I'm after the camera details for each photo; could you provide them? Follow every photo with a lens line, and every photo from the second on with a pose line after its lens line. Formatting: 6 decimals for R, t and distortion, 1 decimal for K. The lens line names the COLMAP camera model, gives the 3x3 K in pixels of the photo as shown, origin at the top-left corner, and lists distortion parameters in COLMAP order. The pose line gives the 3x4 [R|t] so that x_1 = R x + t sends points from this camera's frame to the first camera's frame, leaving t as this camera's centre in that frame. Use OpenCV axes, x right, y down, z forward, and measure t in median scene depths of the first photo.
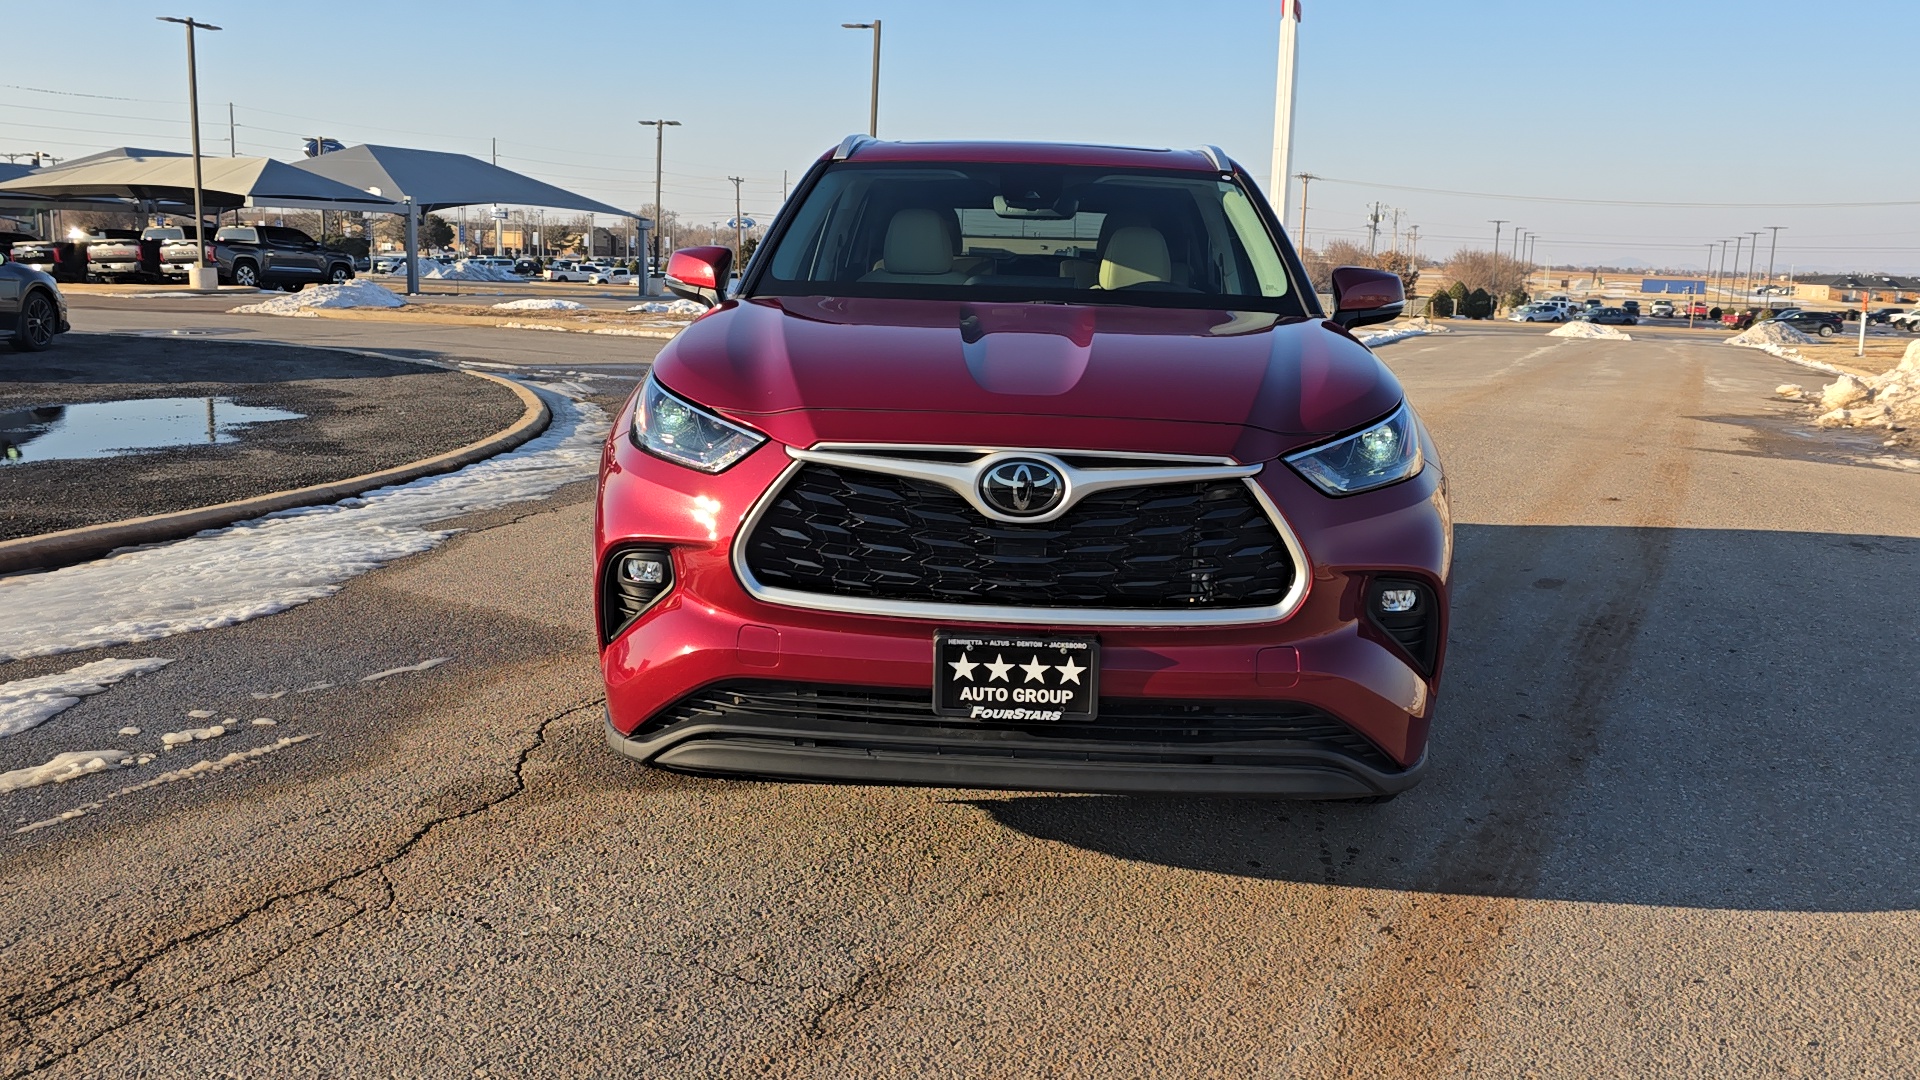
lens RADIAL K [[1585.0, 0, 969.4], [0, 1585.0, 536.1], [0, 0, 1]] dist [0.007487, -0.003751]
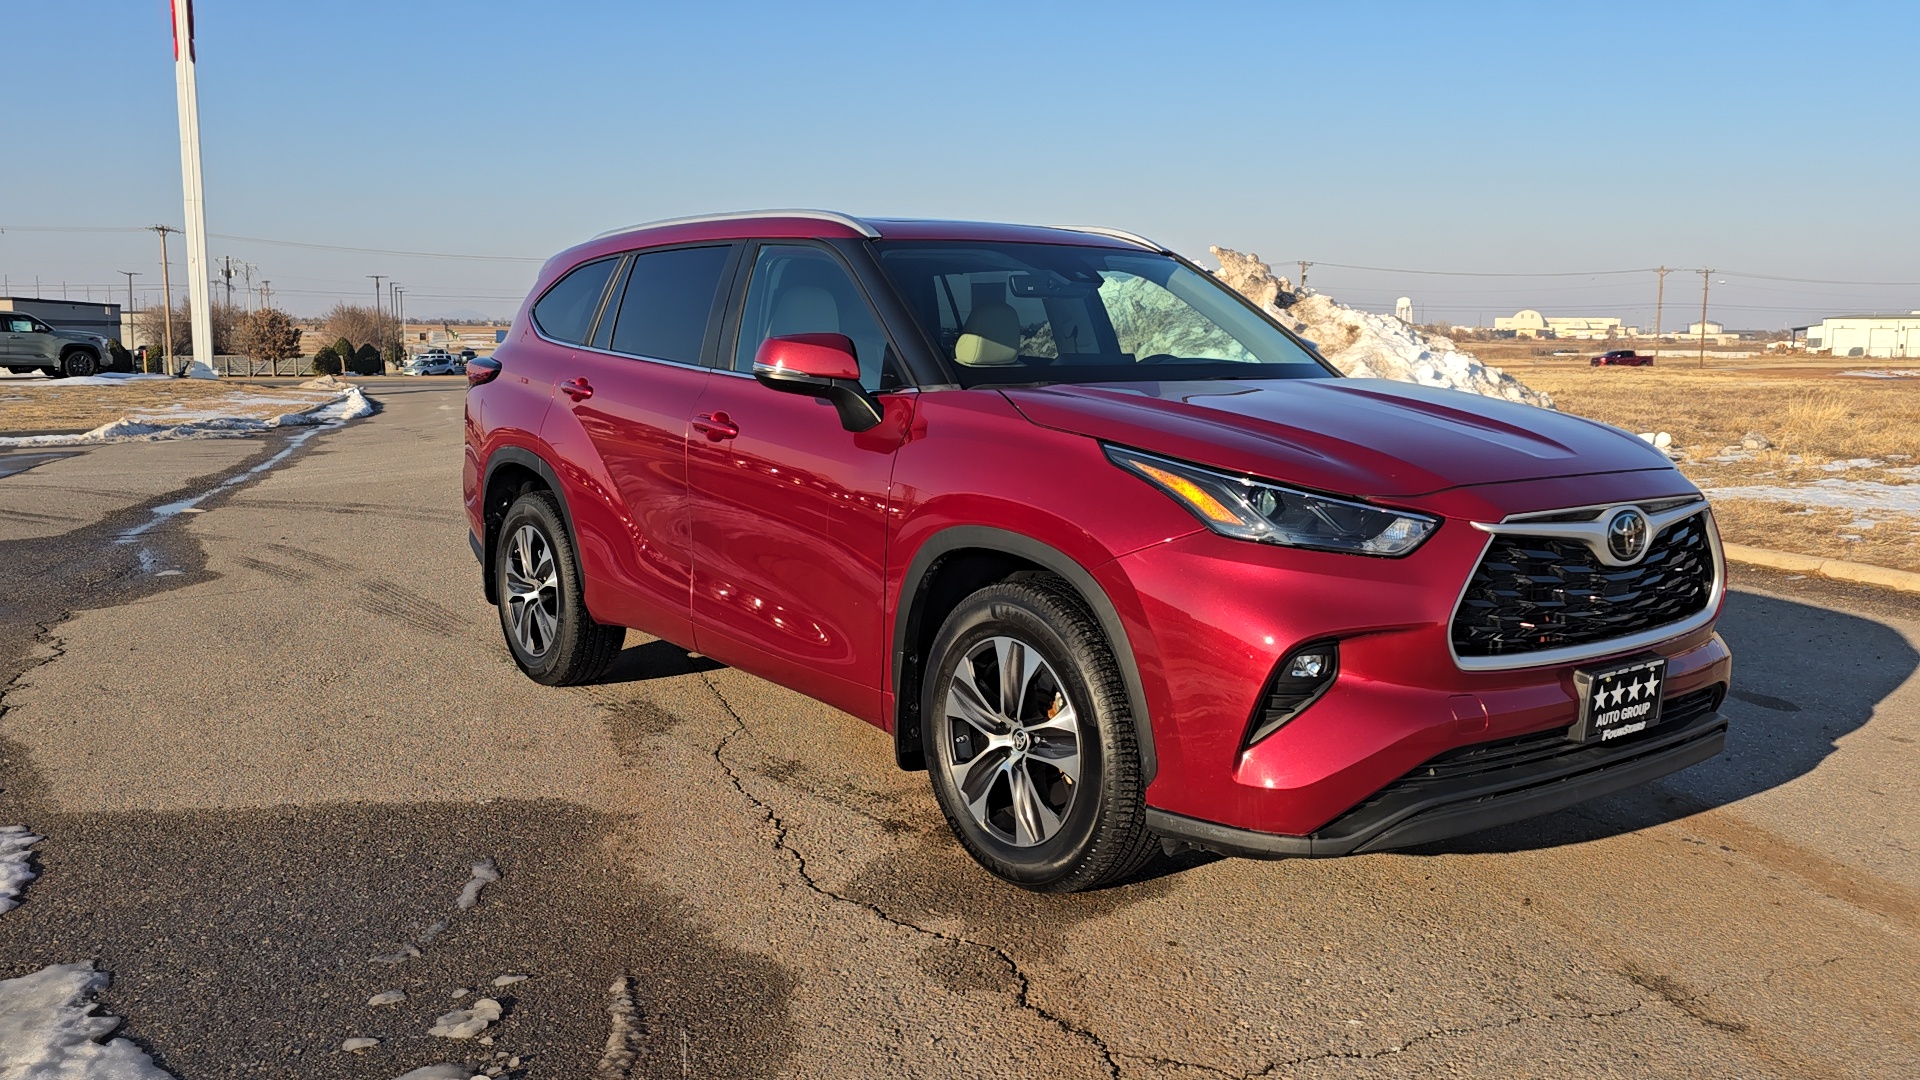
lens RADIAL K [[1585.0, 0, 969.4], [0, 1585.0, 536.1], [0, 0, 1]] dist [0.007487, -0.003751]
pose [[0.769222, -0.108838, 0.629644, -1.029094], [0.129570, 0.991484, 0.013092, -0.103482], [-0.625706, 0.071513, 0.776774, 0.376542]]
